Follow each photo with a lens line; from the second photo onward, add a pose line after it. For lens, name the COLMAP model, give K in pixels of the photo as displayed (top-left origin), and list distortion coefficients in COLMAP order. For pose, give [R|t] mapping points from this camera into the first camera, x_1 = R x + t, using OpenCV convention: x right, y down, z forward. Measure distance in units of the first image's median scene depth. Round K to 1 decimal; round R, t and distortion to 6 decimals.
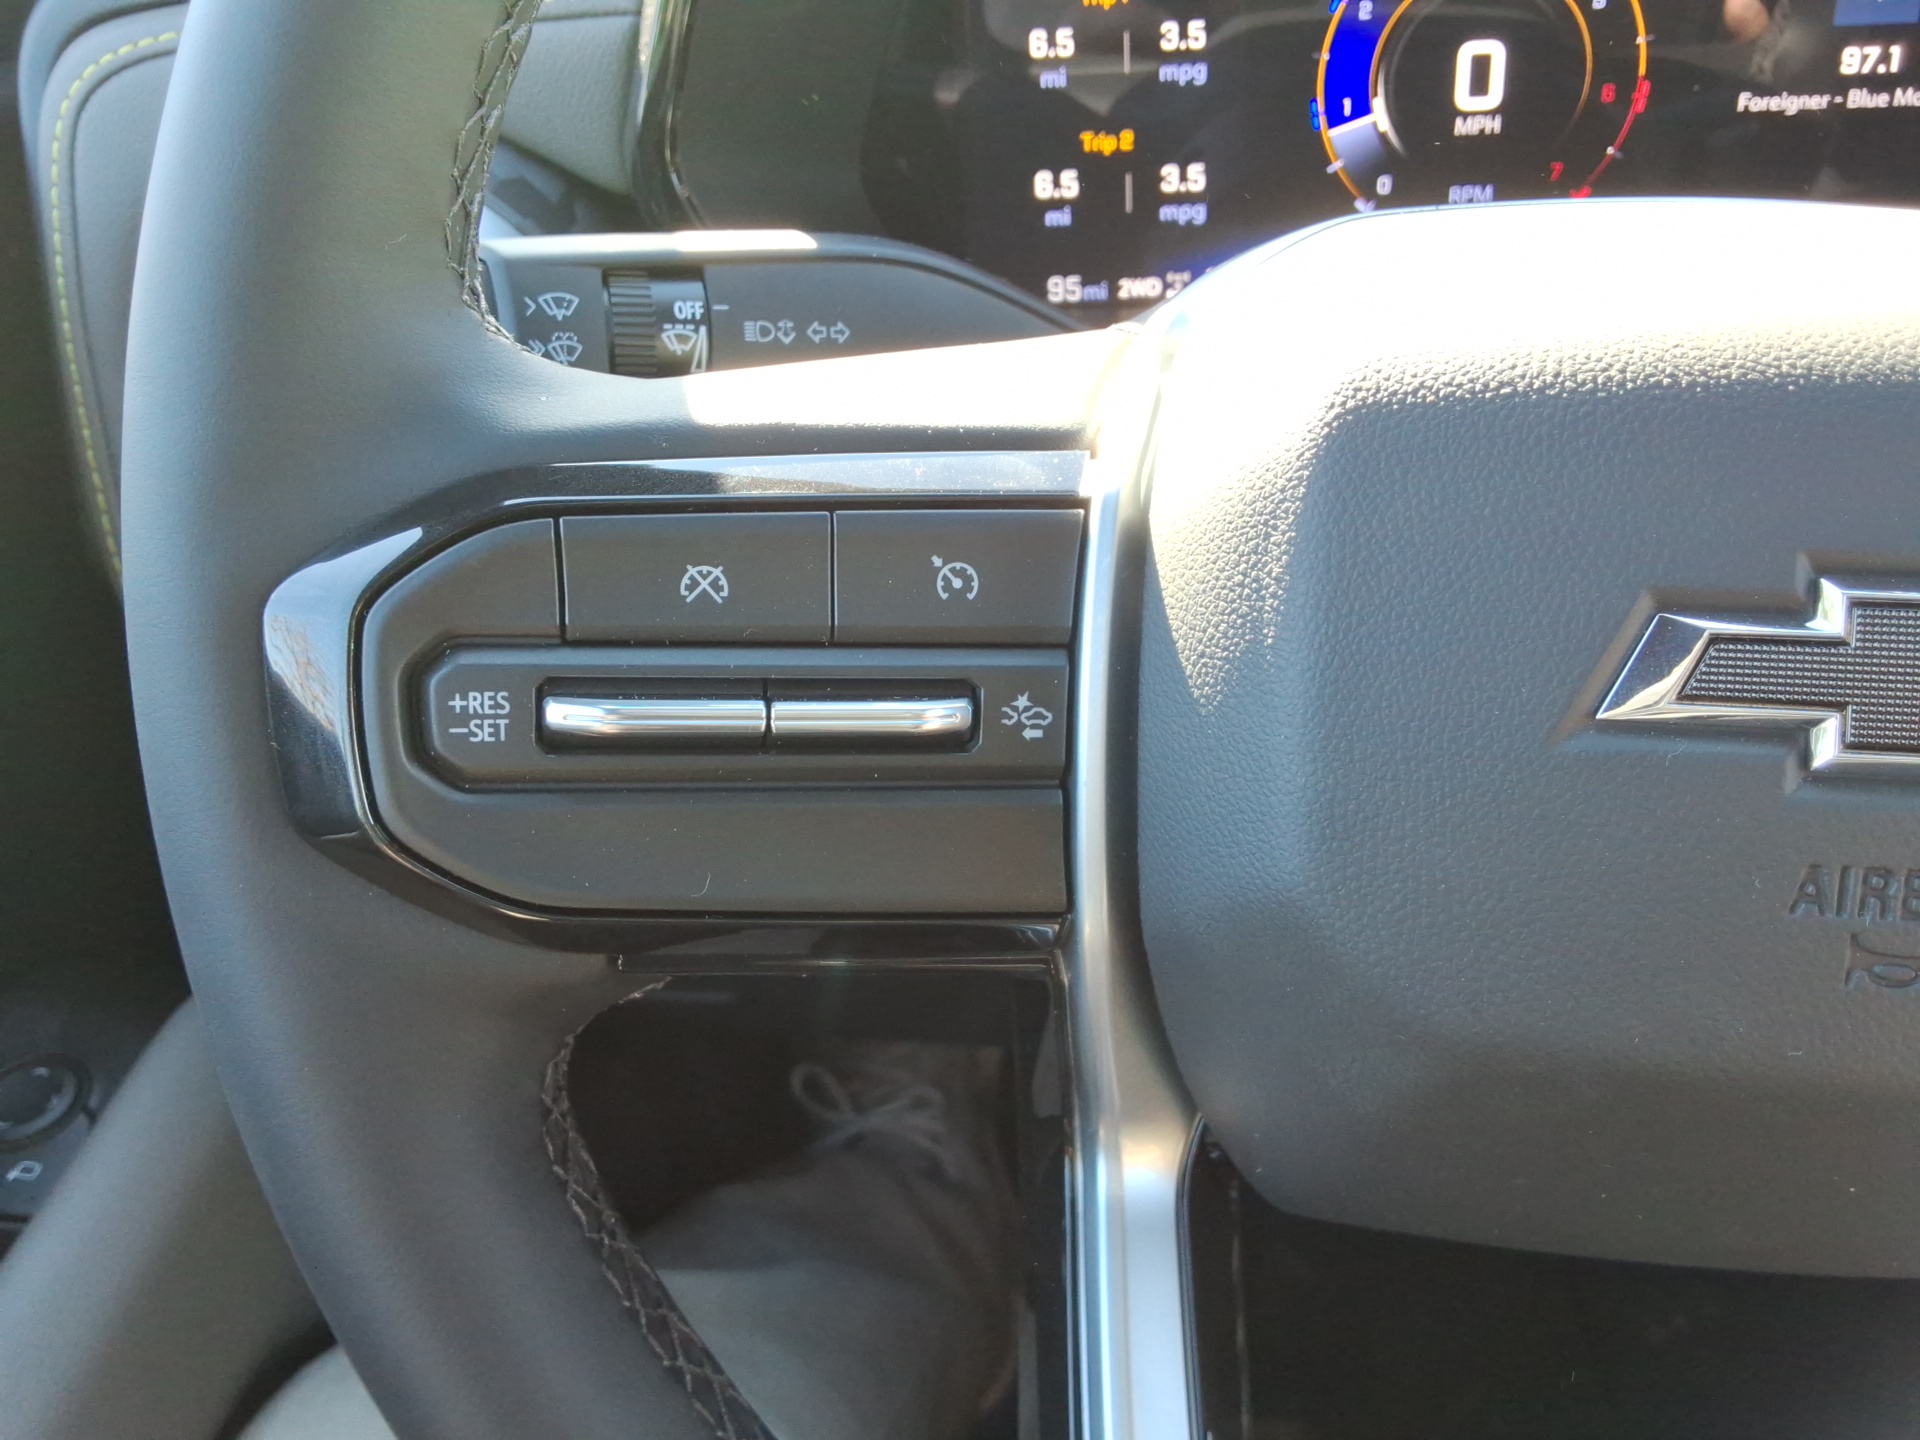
lens RADIAL K [[1550.0, 0, 979.9], [0, 1550.0, 707.0], [0, 0, 1]] dist [0.120759, -0.192140]
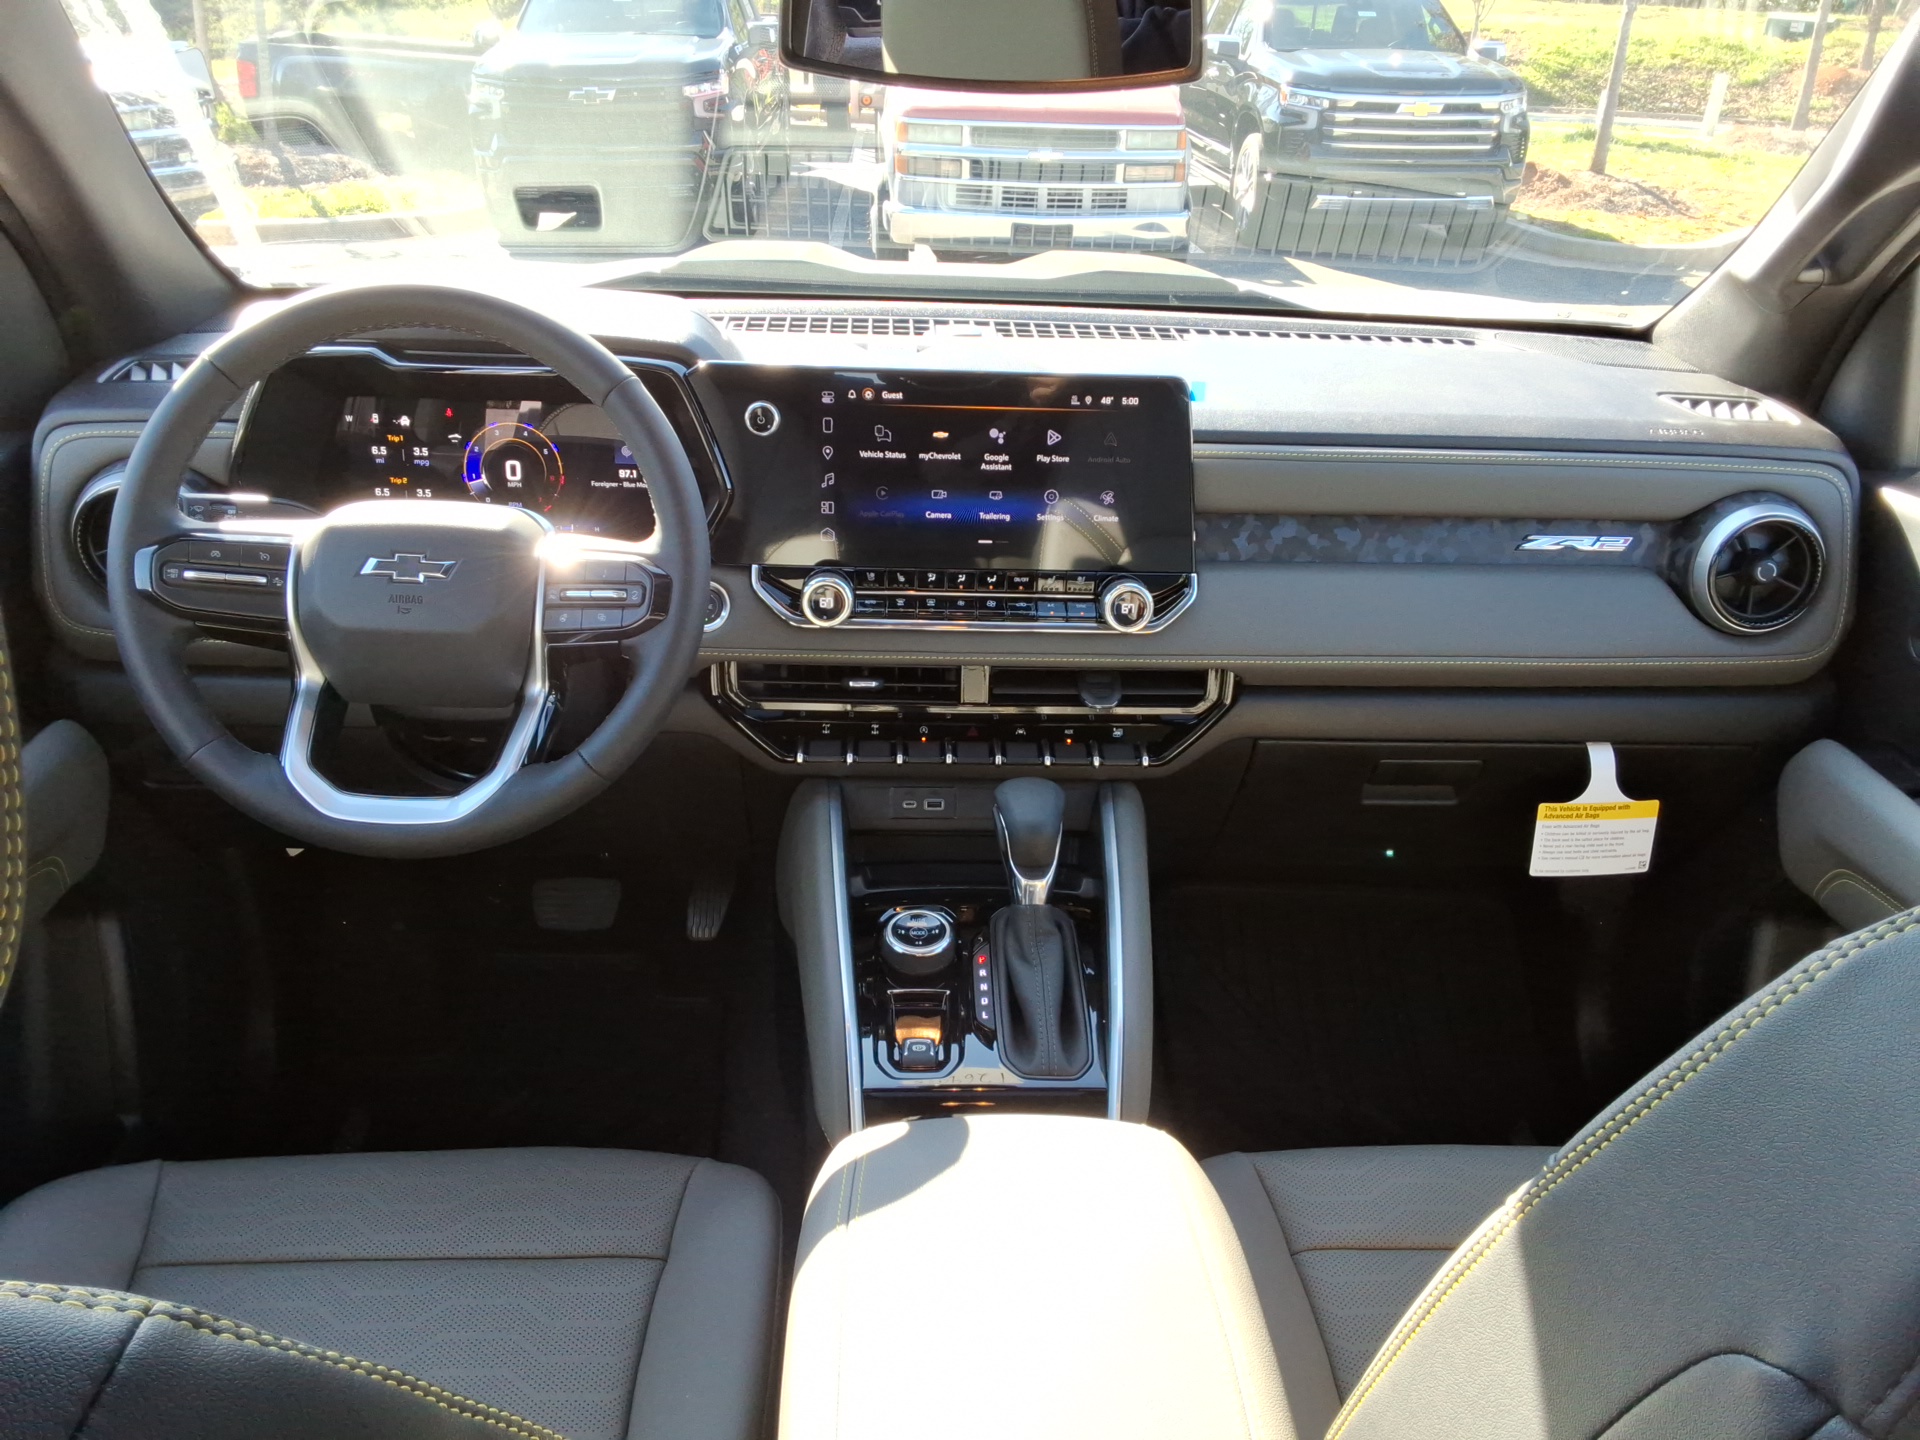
lens RADIAL K [[1556.6, 0, 1011.6], [0, 1556.6, 723.3], [0, 0, 1]] dist [0.078004, -0.140008]
pose [[0.980025, 0.037405, 0.195325, 0.732141], [-0.001138, 0.983192, -0.182572, 0.739183], [-0.198871, 0.178703, 0.963595, -2.339127]]
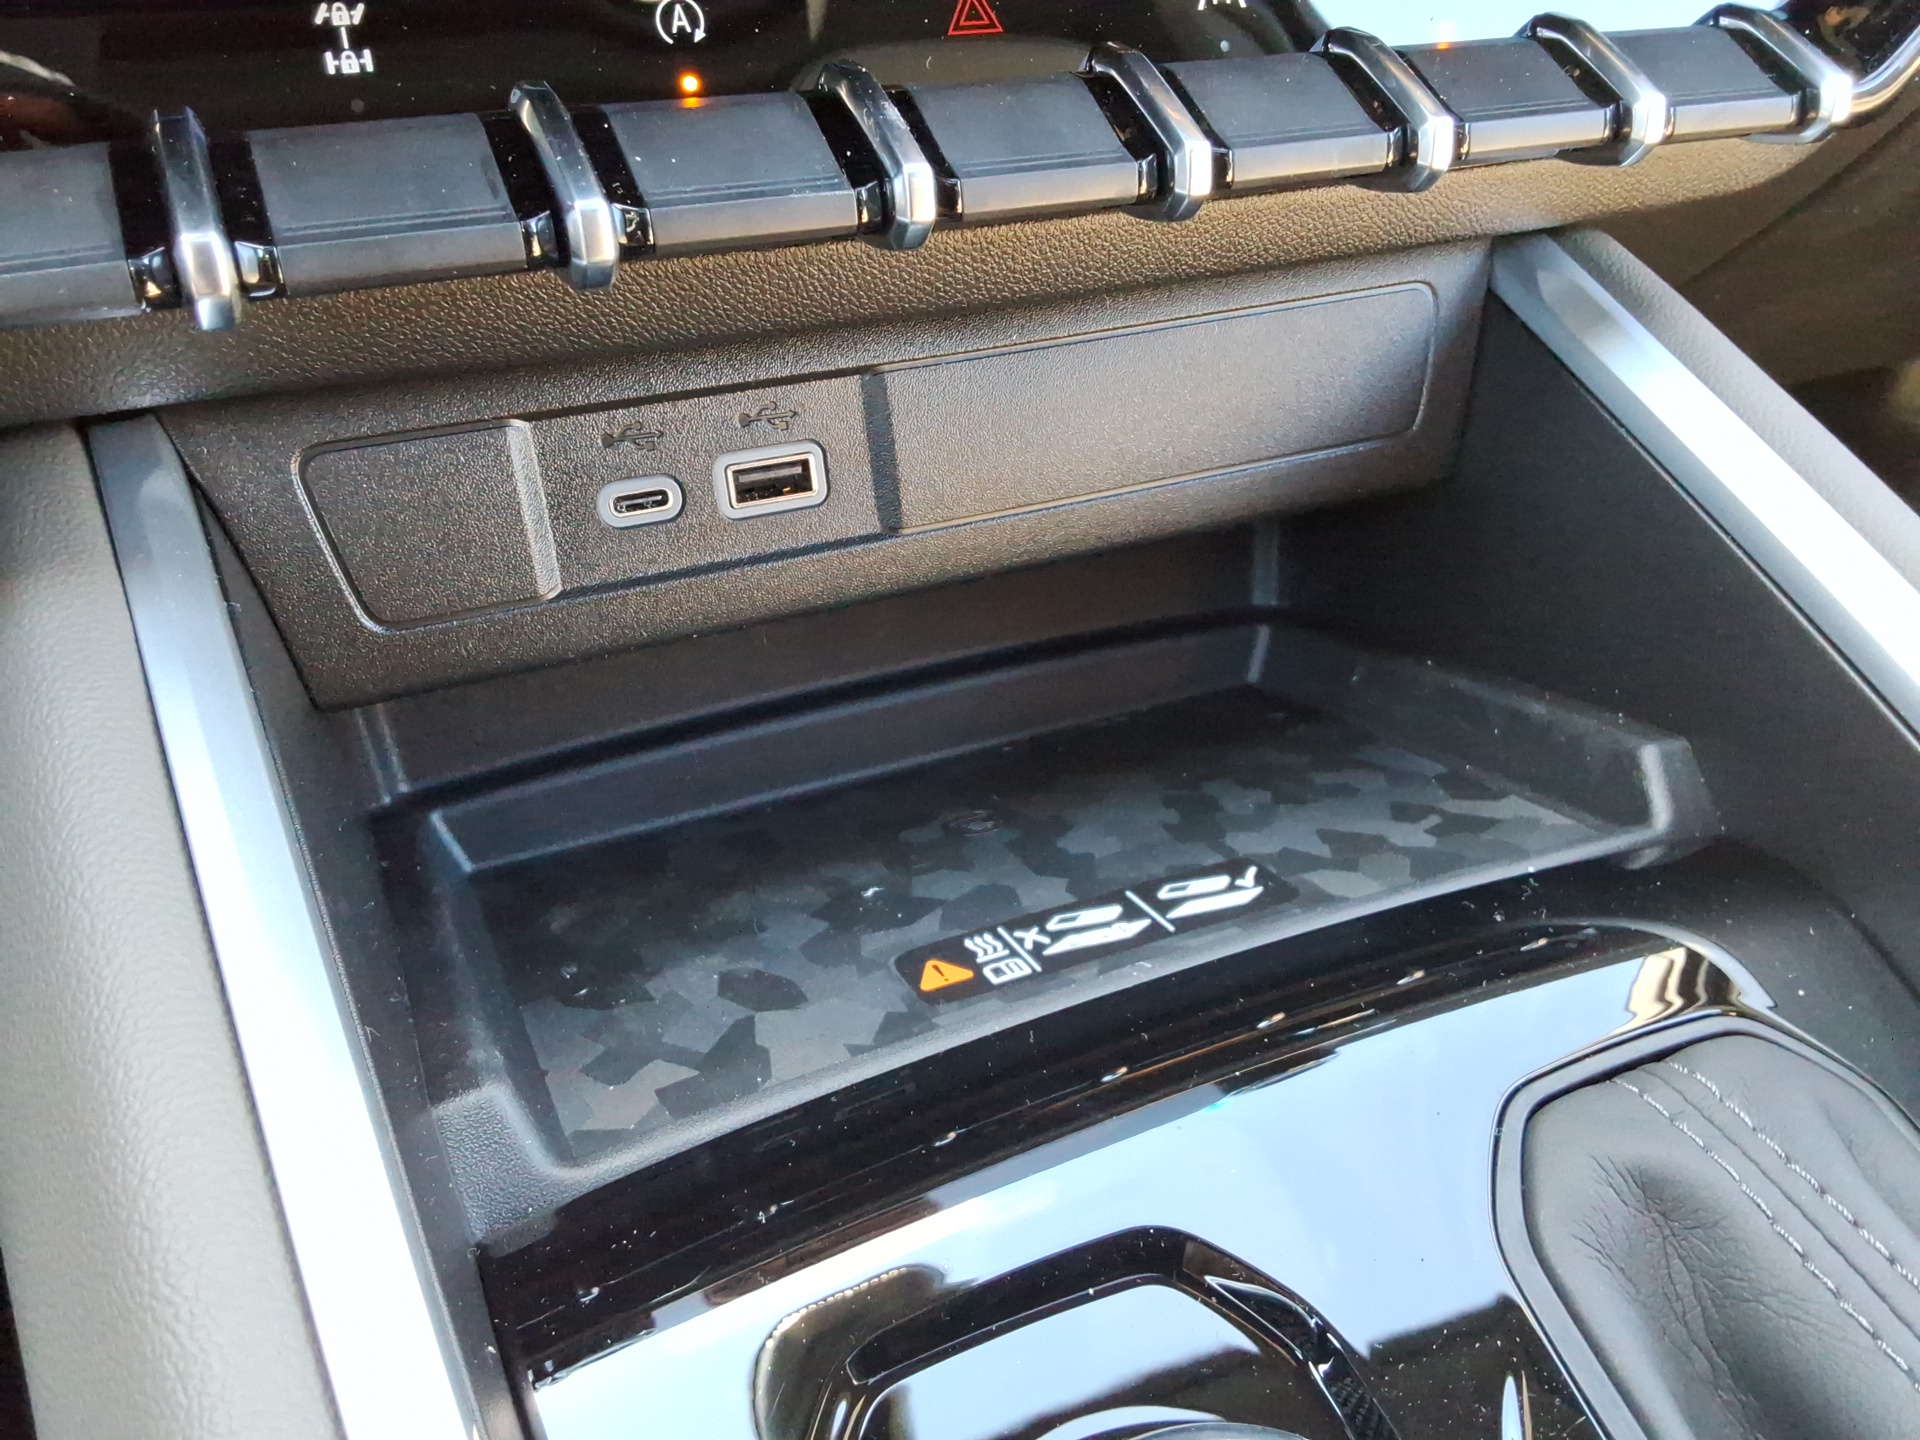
lens RADIAL K [[1550.0, 0, 979.9], [0, 1550.0, 707.0], [0, 0, 1]] dist [0.120759, -0.192140]
pose [[0.849135, -0.219092, 0.480592, 0.986779], [0.172487, 0.975048, 0.139746, 0.307941], [-0.499218, -0.035767, 0.865738, 0.409974]]
